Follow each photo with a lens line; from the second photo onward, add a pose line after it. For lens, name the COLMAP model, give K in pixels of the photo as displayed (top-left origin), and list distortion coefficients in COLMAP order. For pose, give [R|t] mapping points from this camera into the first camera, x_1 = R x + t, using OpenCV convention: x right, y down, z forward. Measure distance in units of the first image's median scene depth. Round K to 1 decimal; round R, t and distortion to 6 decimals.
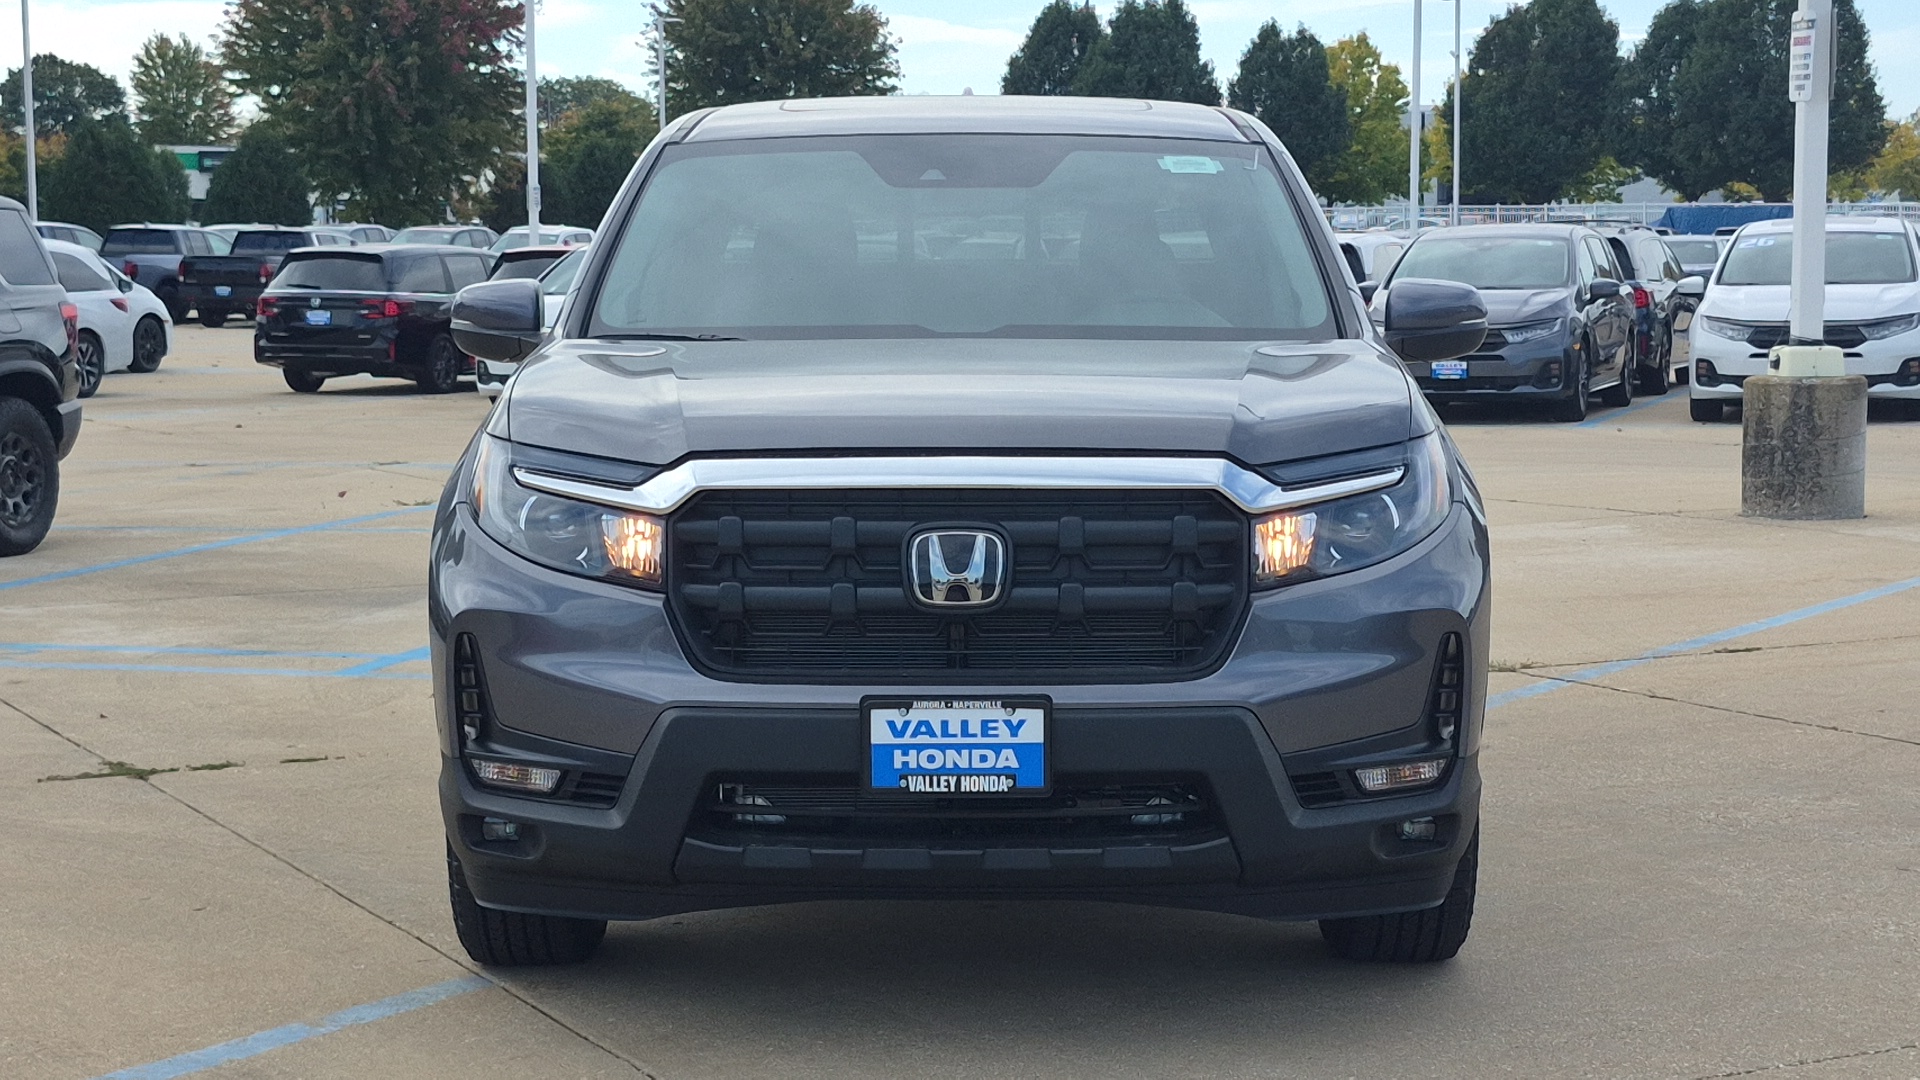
lens RADIAL K [[3077.6, 0, 949.5], [0, 3077.6, 553.5], [0, 0, 1]] dist [0.083718, 0.000000]
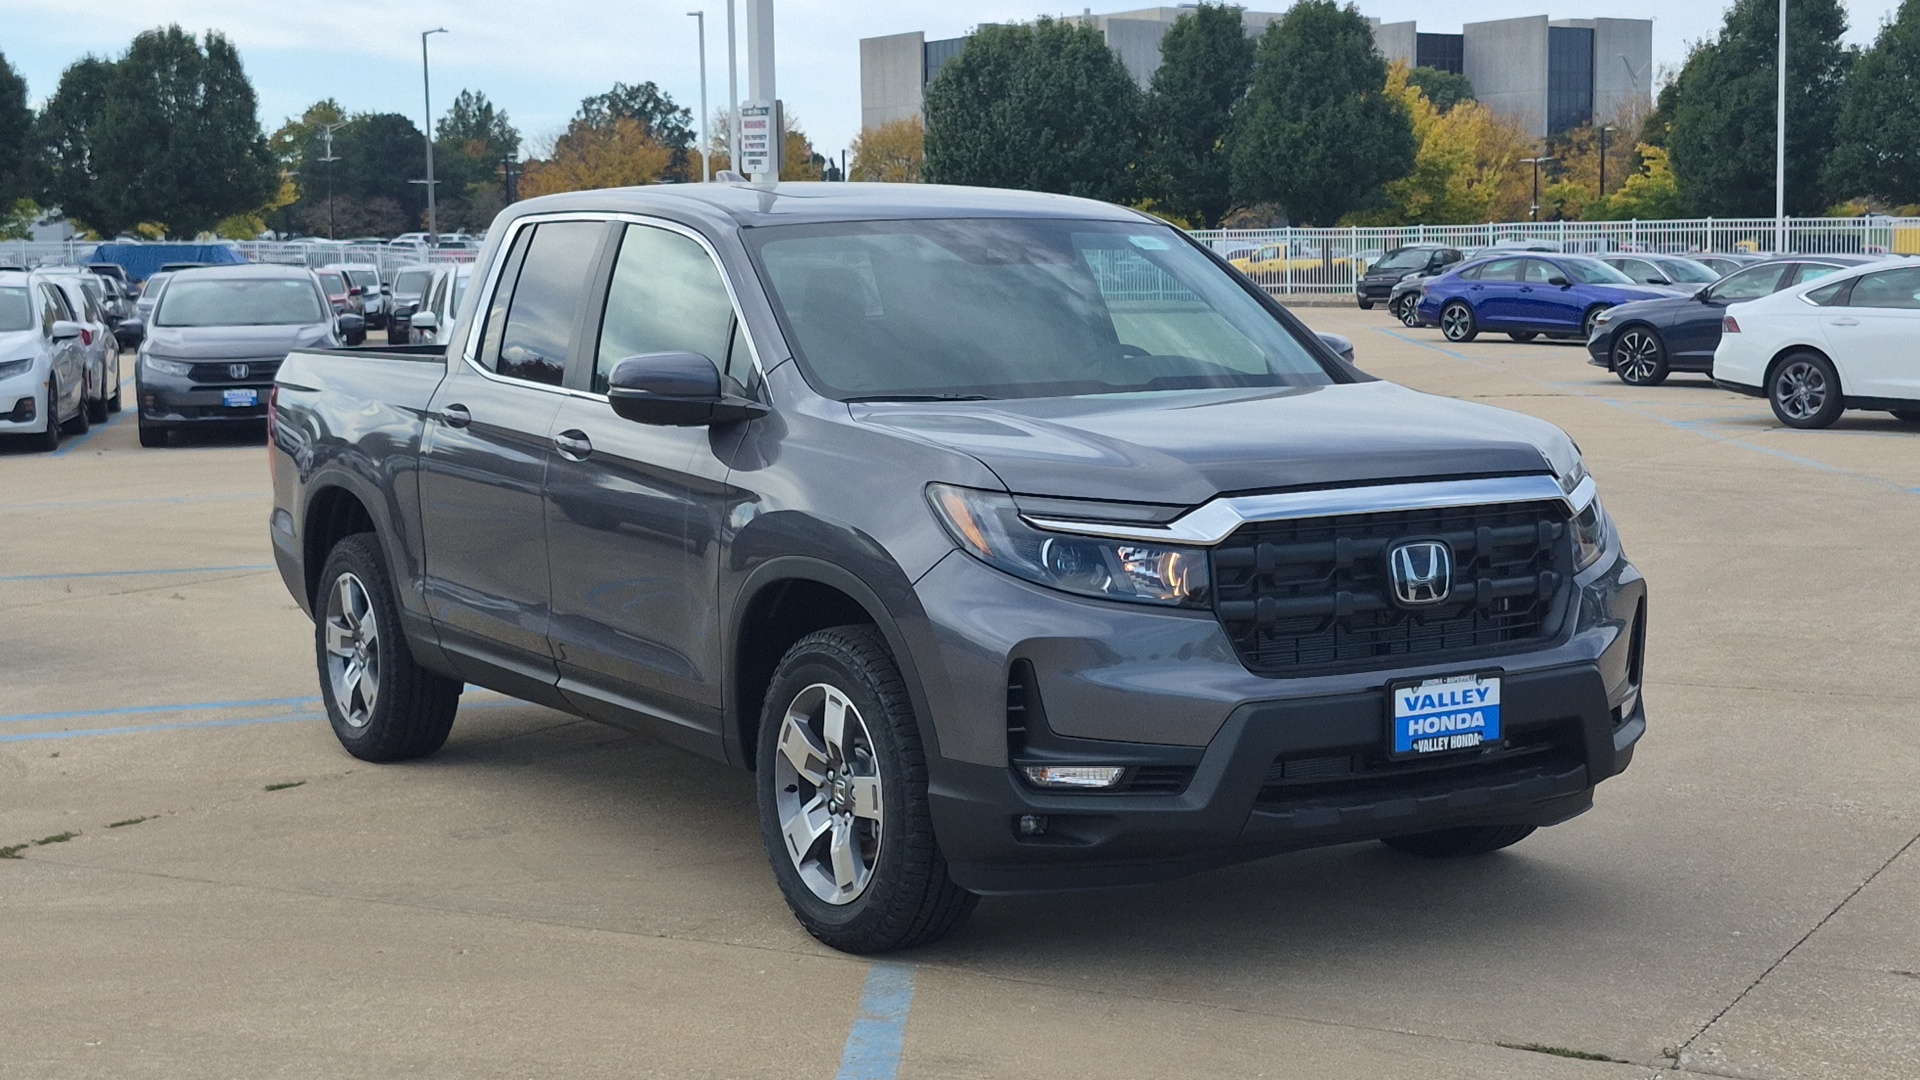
lens RADIAL K [[2692.4, 0, 967.2], [0, 2692.4, 528.0], [0, 0, 1]] dist [0.100231, 0.000000]
pose [[0.858392, -0.060195, 0.509450, -0.727449], [0.064185, 0.997890, 0.009759, -0.036715], [-0.508963, 0.024323, 0.860445, 0.143505]]
